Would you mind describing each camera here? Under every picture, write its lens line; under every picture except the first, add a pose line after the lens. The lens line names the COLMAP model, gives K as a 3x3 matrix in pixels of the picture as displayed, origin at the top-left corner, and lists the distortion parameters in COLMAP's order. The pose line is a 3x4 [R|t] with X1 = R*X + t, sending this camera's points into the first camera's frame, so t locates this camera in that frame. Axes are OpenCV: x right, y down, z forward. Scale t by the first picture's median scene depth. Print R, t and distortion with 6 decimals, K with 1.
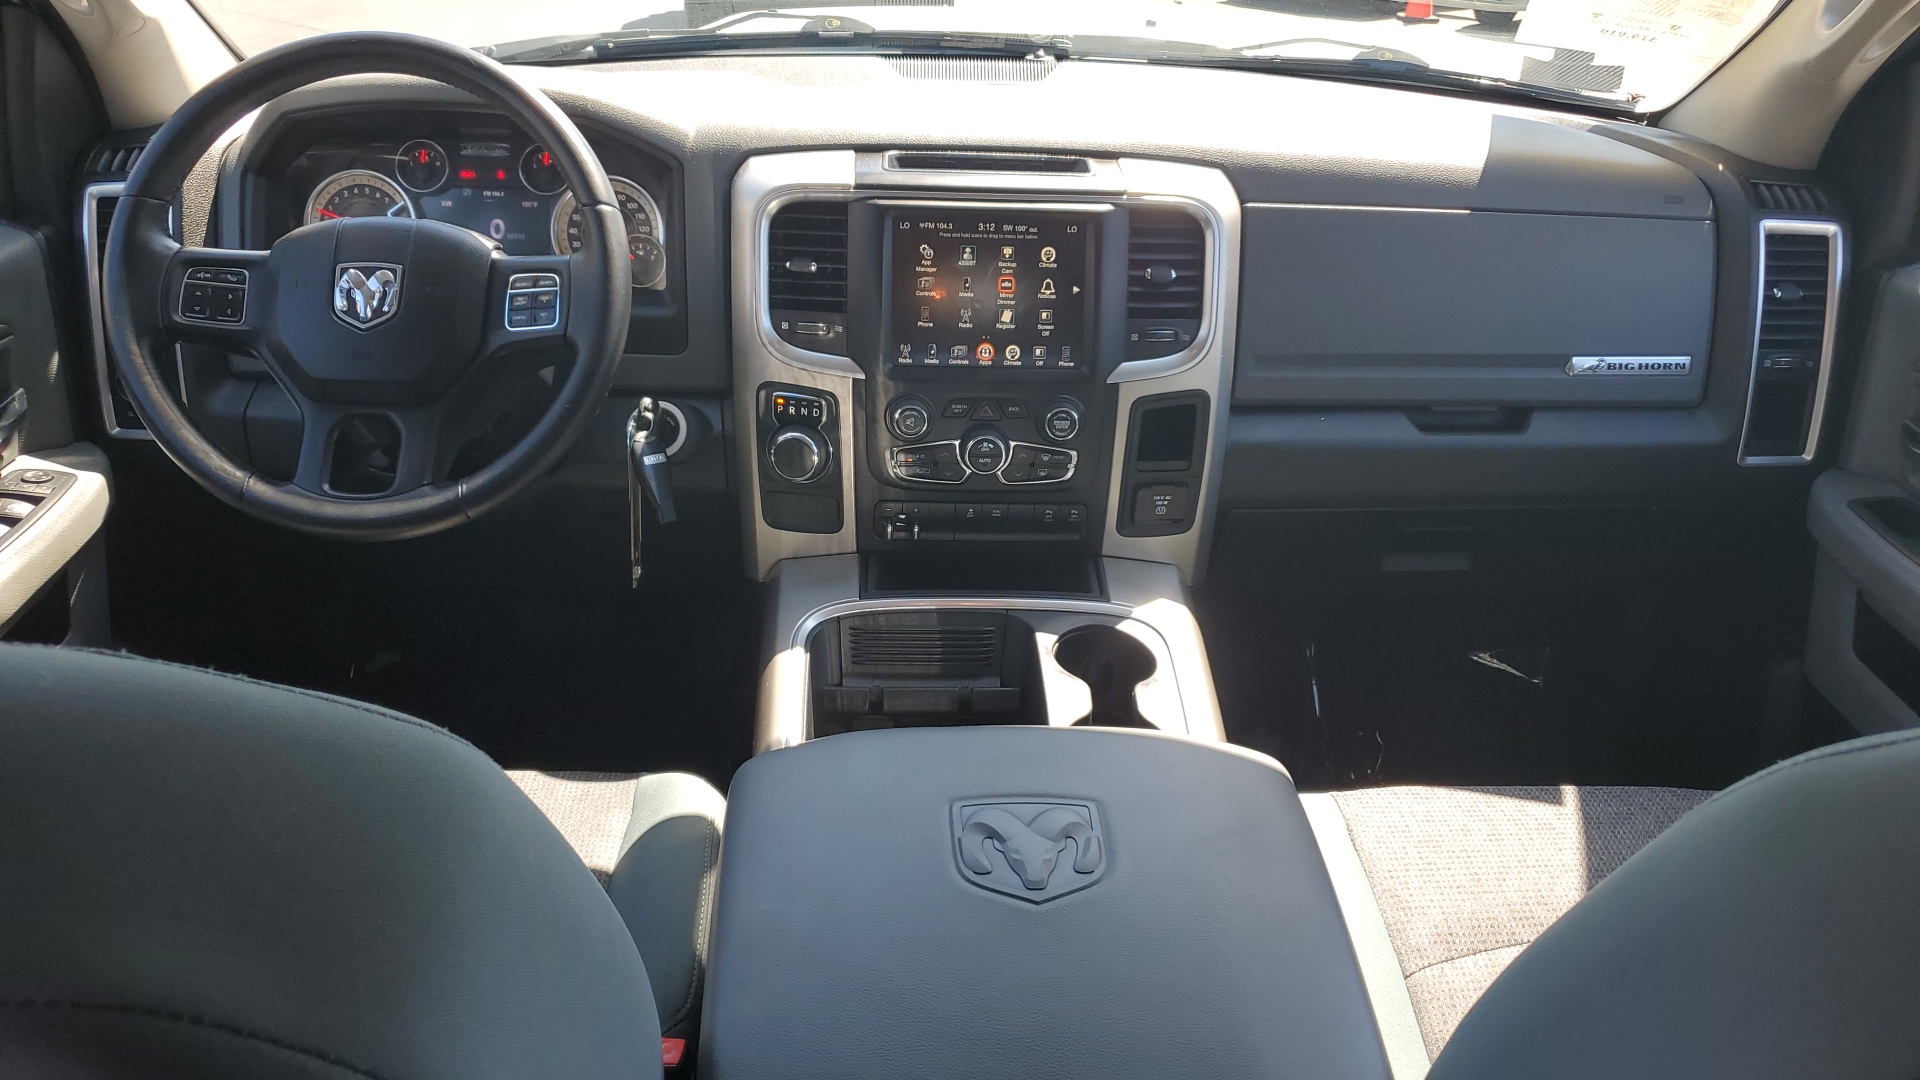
lens RADIAL K [[1462.5, 0, 952.7], [0, 1462.5, 578.5], [0, 0, 1]] dist [0.088043, -0.119464]
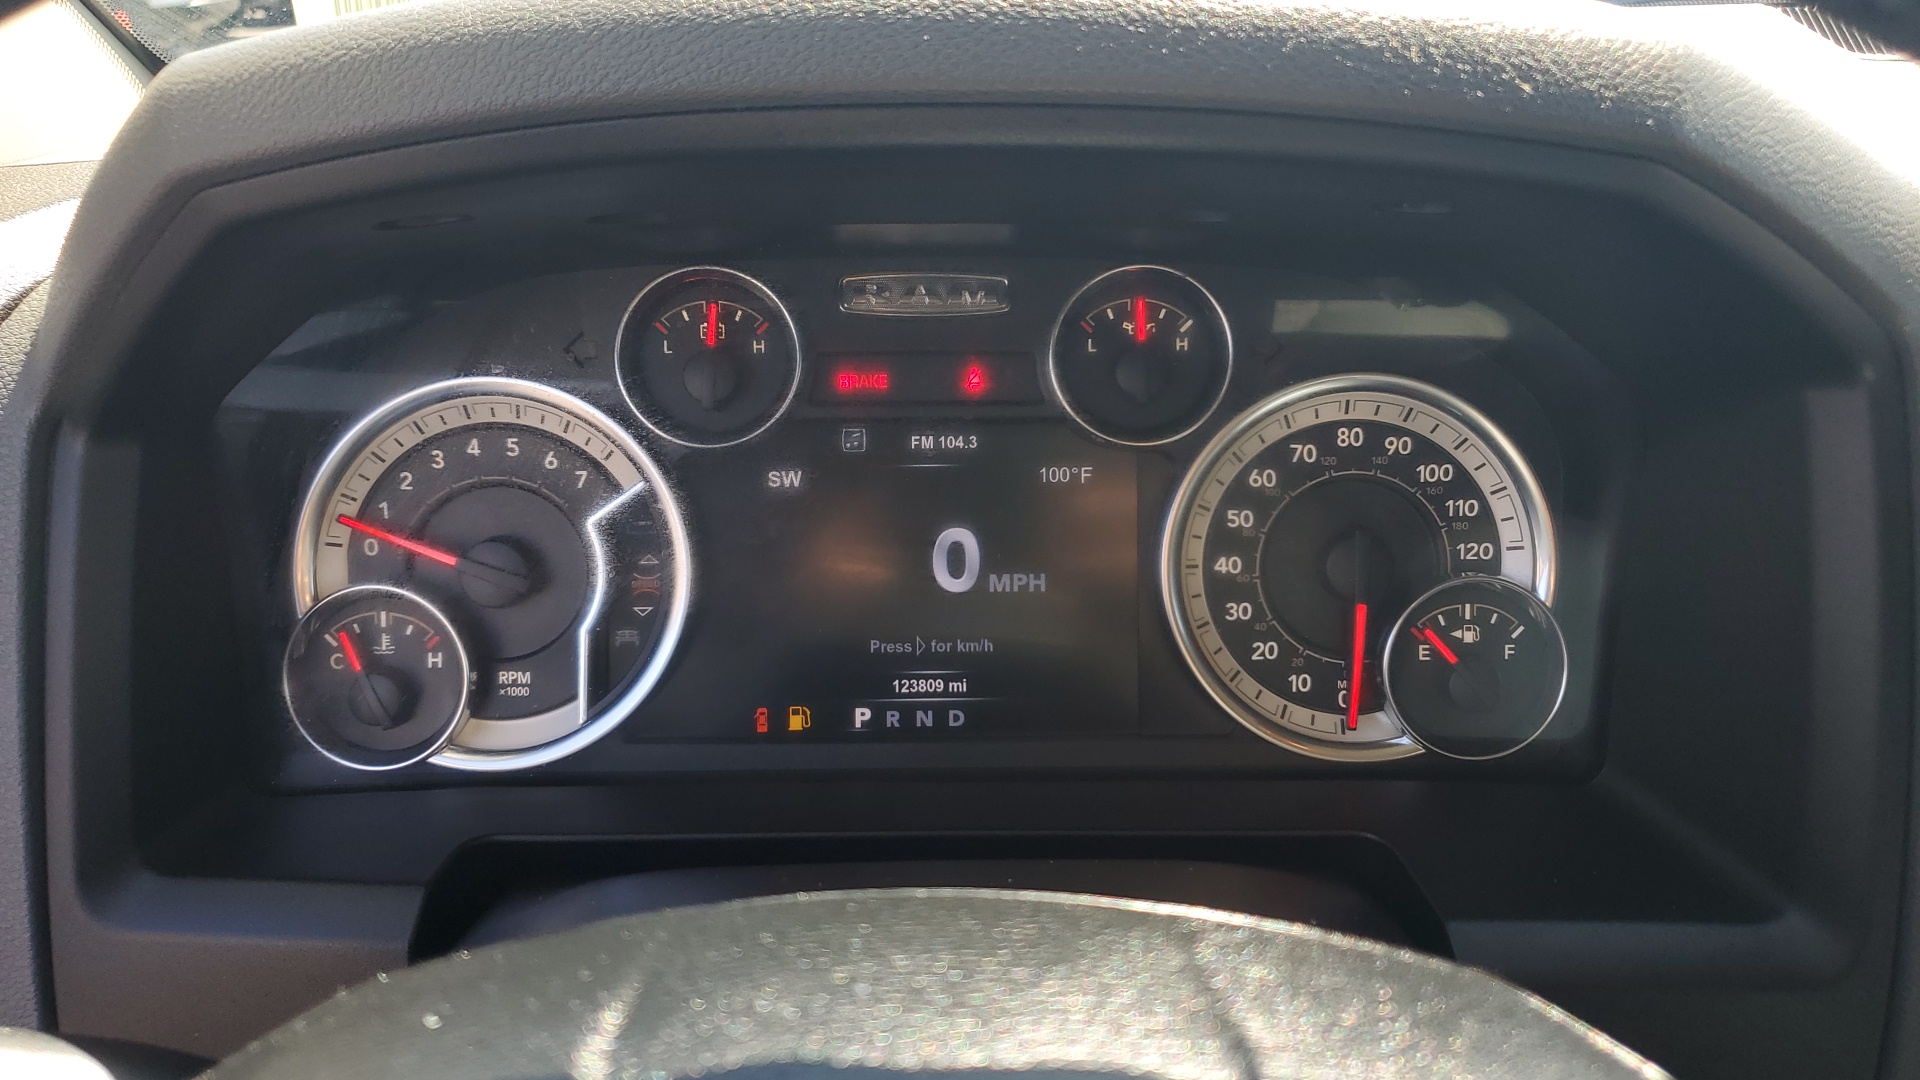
lens RADIAL K [[1483.8, 0, 948.9], [0, 1483.8, 536.9], [0, 0, 1]] dist [0.135923, -0.364826]
pose [[0.999677, -0.016426, -0.019411, -0.334515], [0.015514, 0.998810, -0.046234, -0.250787], [0.020147, 0.045918, 0.998742, 0.782303]]
